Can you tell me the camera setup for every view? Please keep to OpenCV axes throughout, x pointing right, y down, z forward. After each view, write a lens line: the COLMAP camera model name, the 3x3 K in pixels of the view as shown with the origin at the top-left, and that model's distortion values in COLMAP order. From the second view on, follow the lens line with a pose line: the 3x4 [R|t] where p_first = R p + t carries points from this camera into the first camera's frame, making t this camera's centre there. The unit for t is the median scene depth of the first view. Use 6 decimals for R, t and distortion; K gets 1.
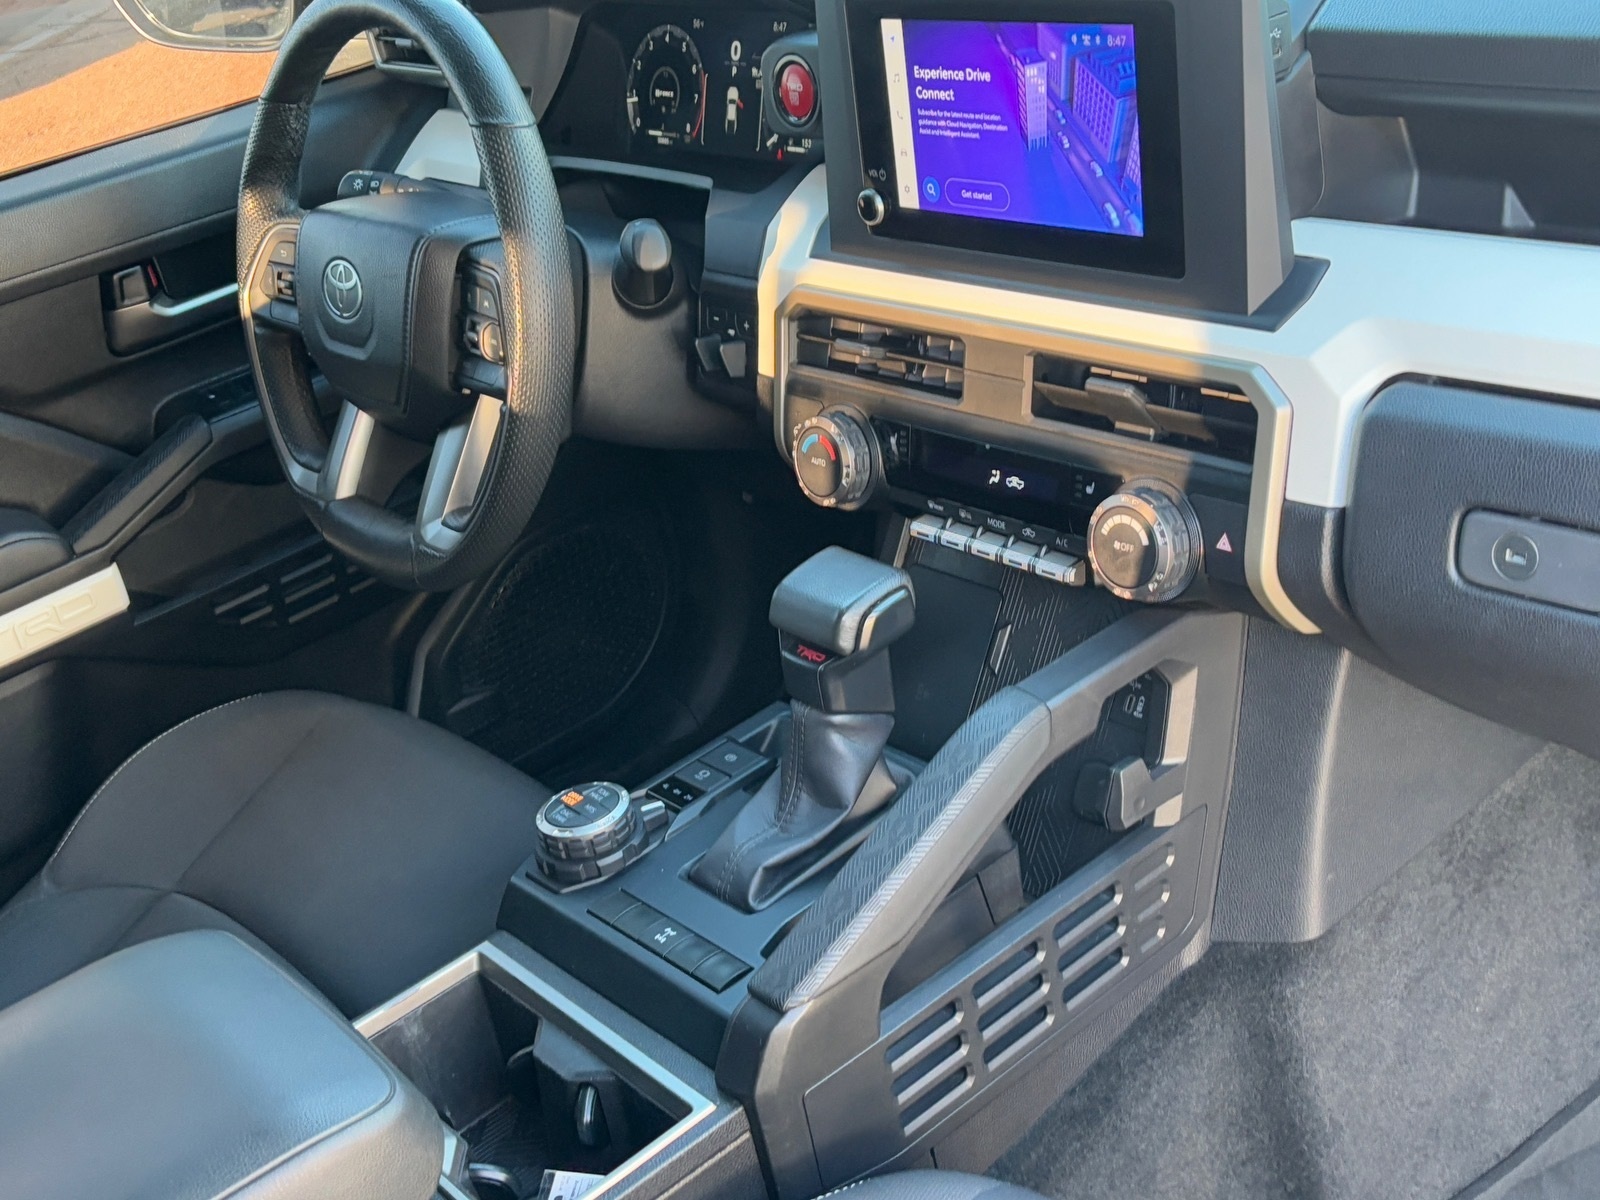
lens RADIAL K [[1906.2, 0, 800.0], [0, 1906.2, 600.0], [0, 0, 1]] dist [0.280452, -0.977582]
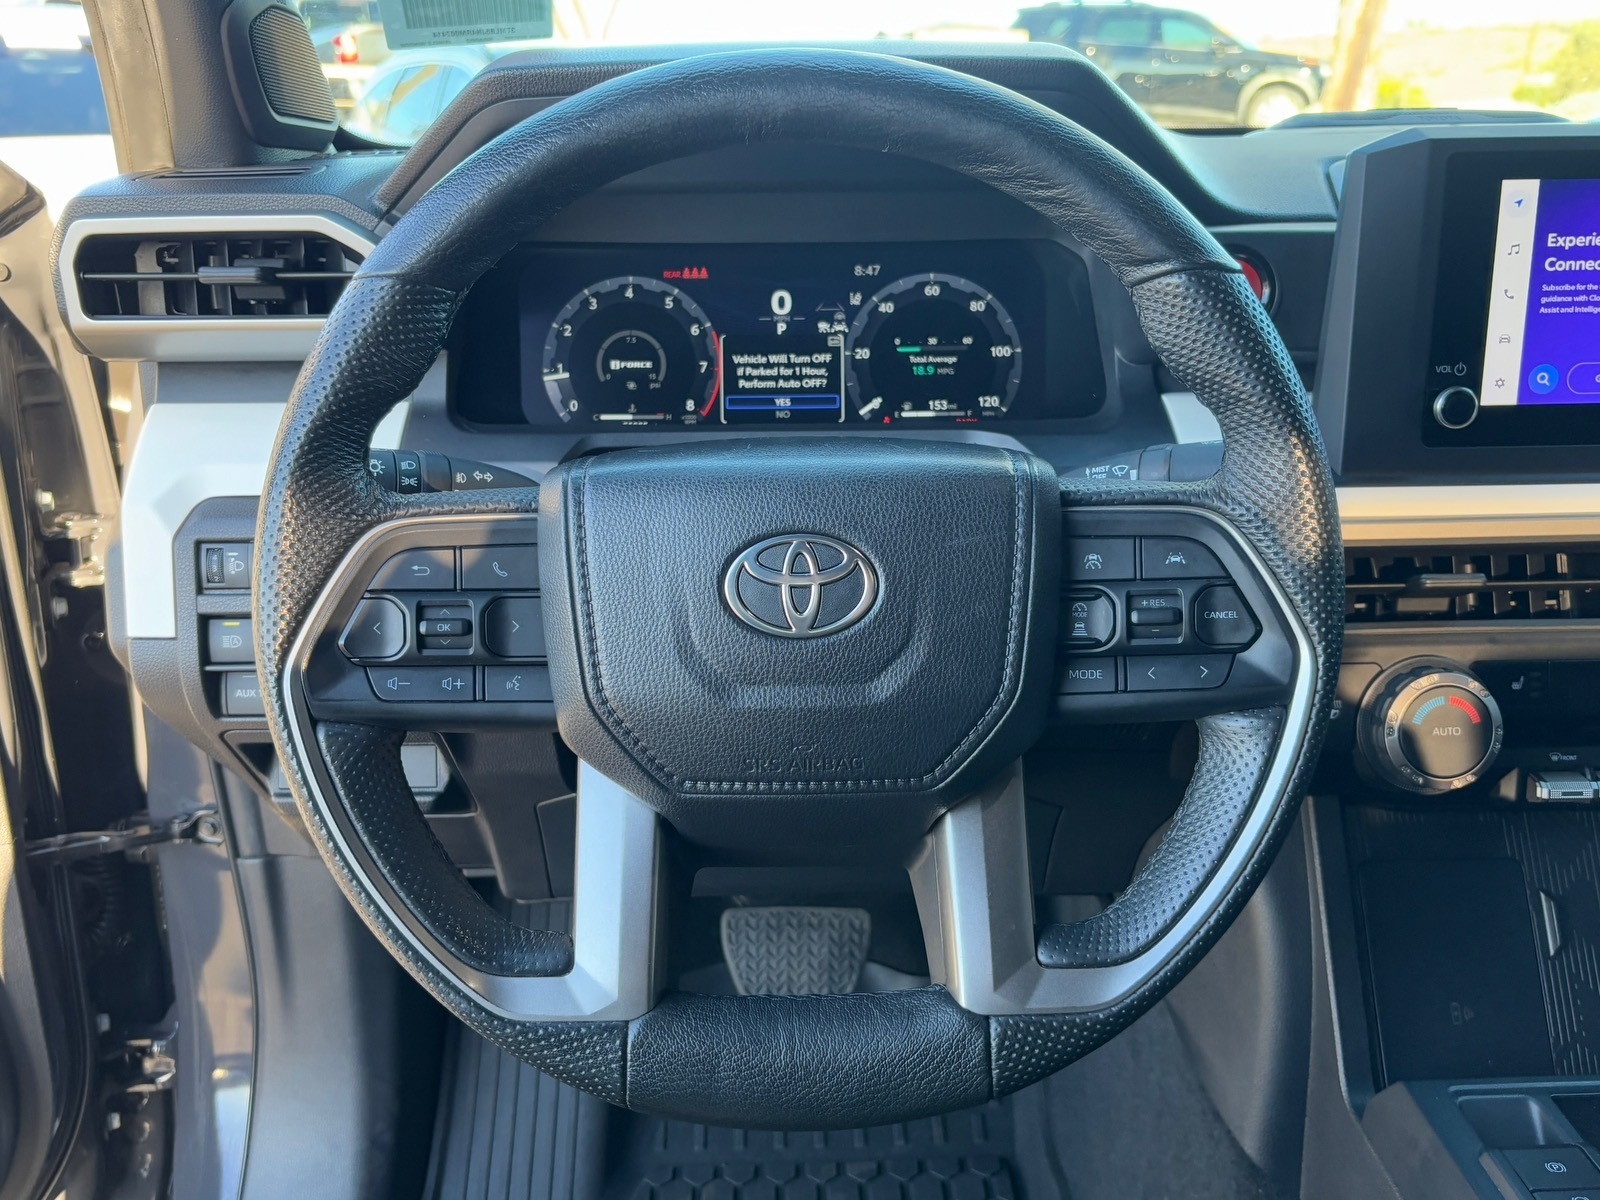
lens RADIAL K [[1439.3, 0, 782.7], [0, 1439.3, 604.6], [0, 0, 1]] dist [0.177208, -0.440159]
pose [[0.634700, -0.066149, 0.769922, -0.655051], [0.253219, 0.959124, -0.126341, -0.125675], [-0.730093, 0.275148, 0.625506, 0.896724]]
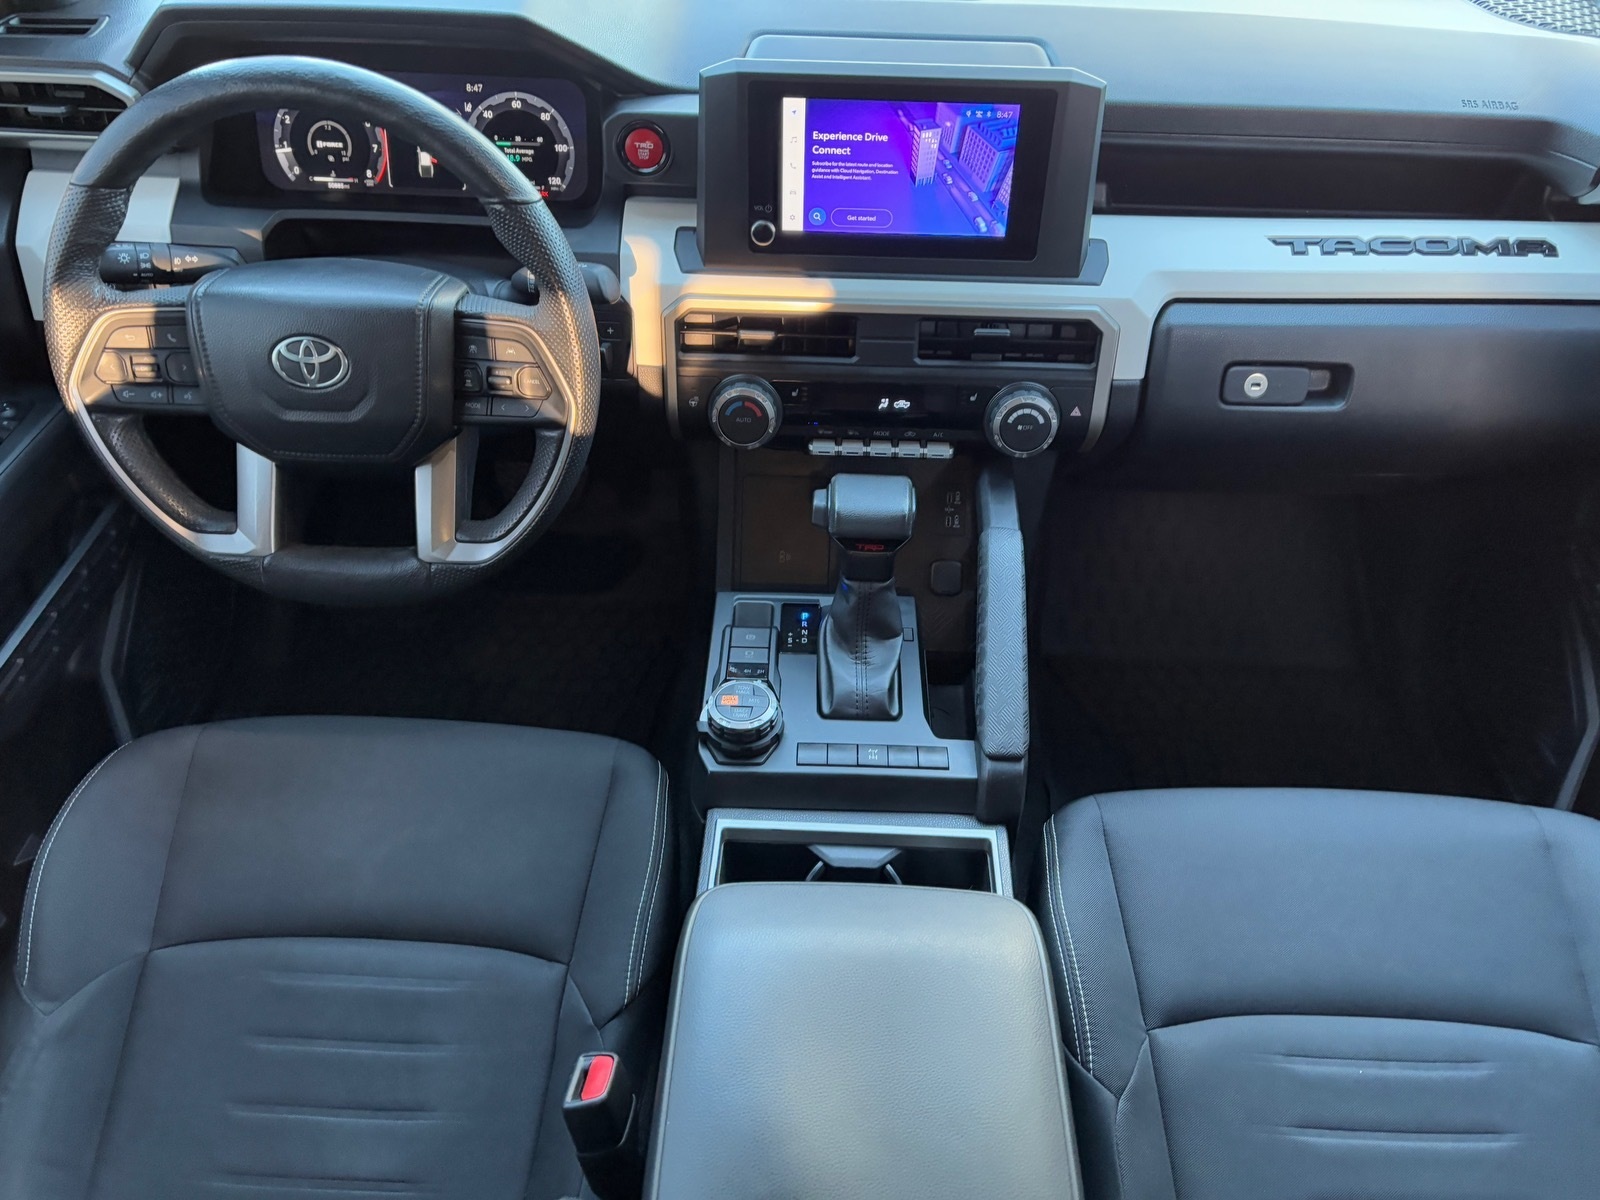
lens RADIAL K [[1209.3, 0, 811.2], [0, 1209.3, 611.0], [0, 0, 1]] dist [0.052810, -0.064078]
pose [[0.653793, -0.327953, 0.681910, -0.674308], [0.208303, 0.944381, 0.254470, -0.171139], [-0.727436, -0.024327, 0.685744, 0.379002]]
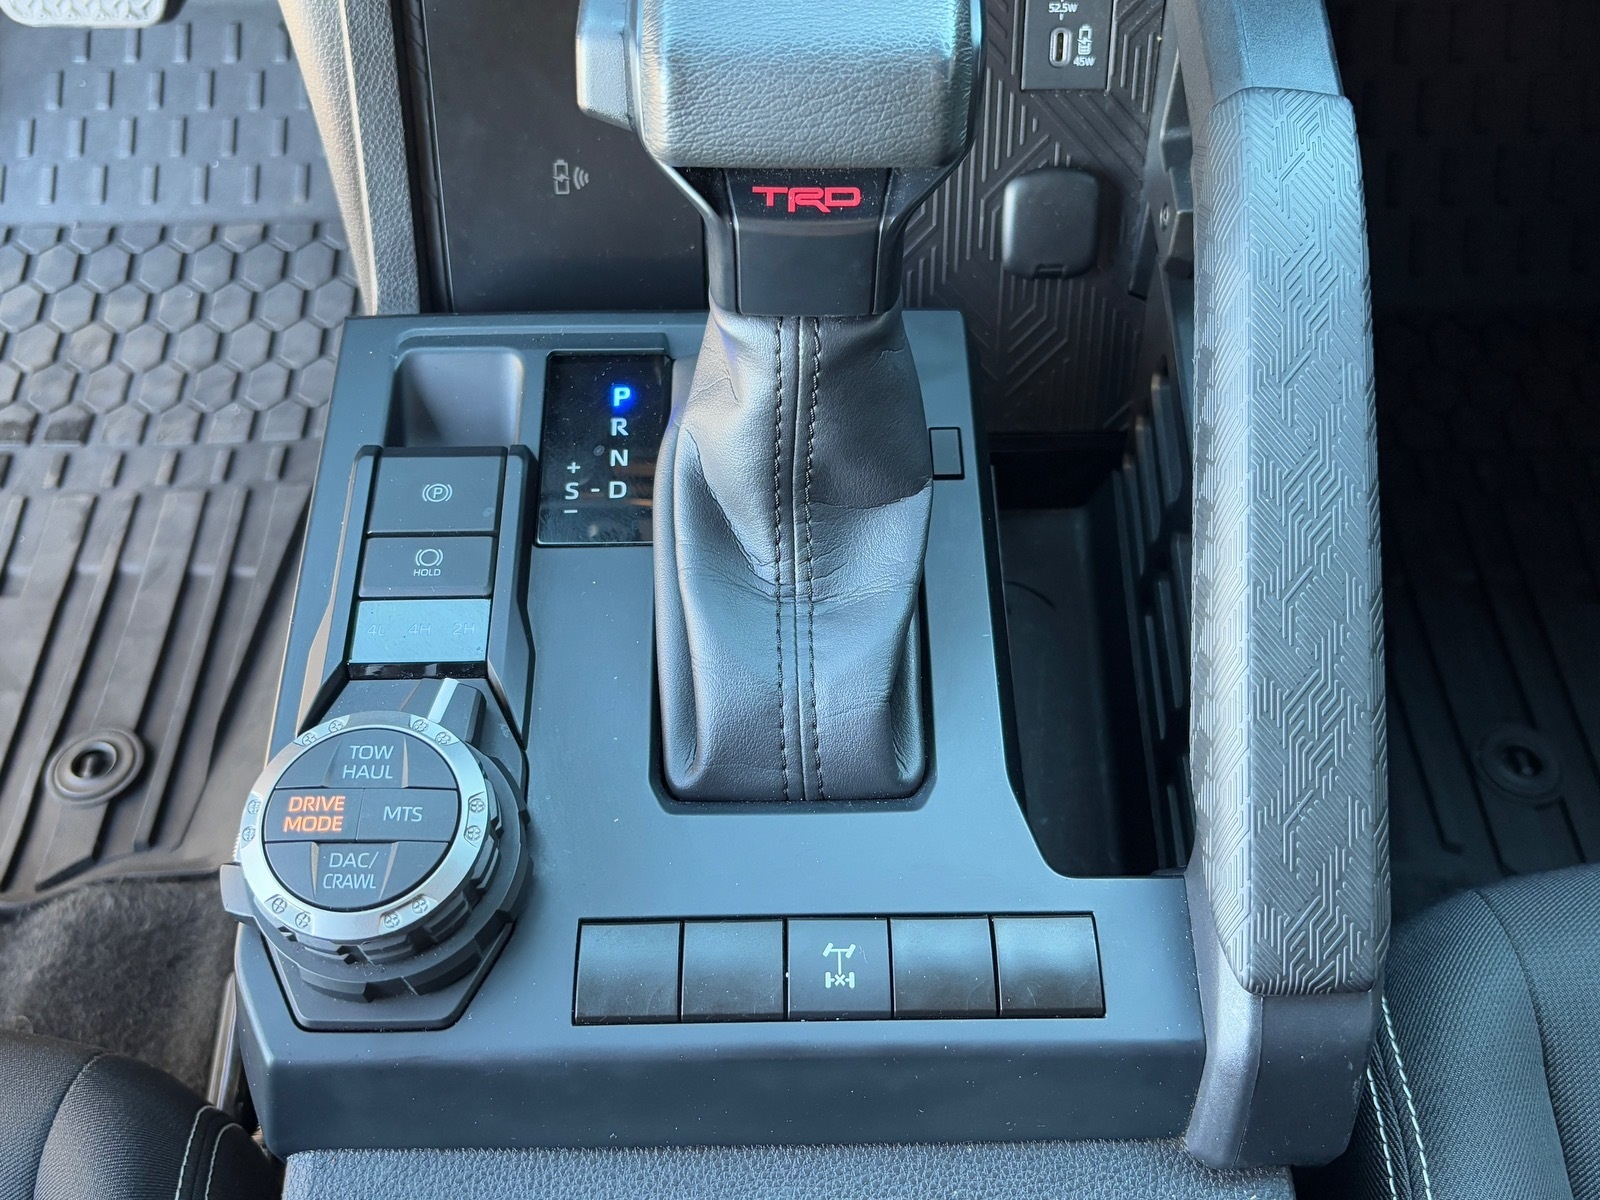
lens RADIAL K [[1584.2, 0, 804.2], [0, 1584.2, 626.8], [0, 0, 1]] dist [-0.035435, 0.007741]
pose [[0.634292, -0.551462, 0.541816, -0.213984], [0.243693, 0.807732, 0.536827, -0.072817], [-0.733681, -0.208468, 0.646725, 0.761811]]
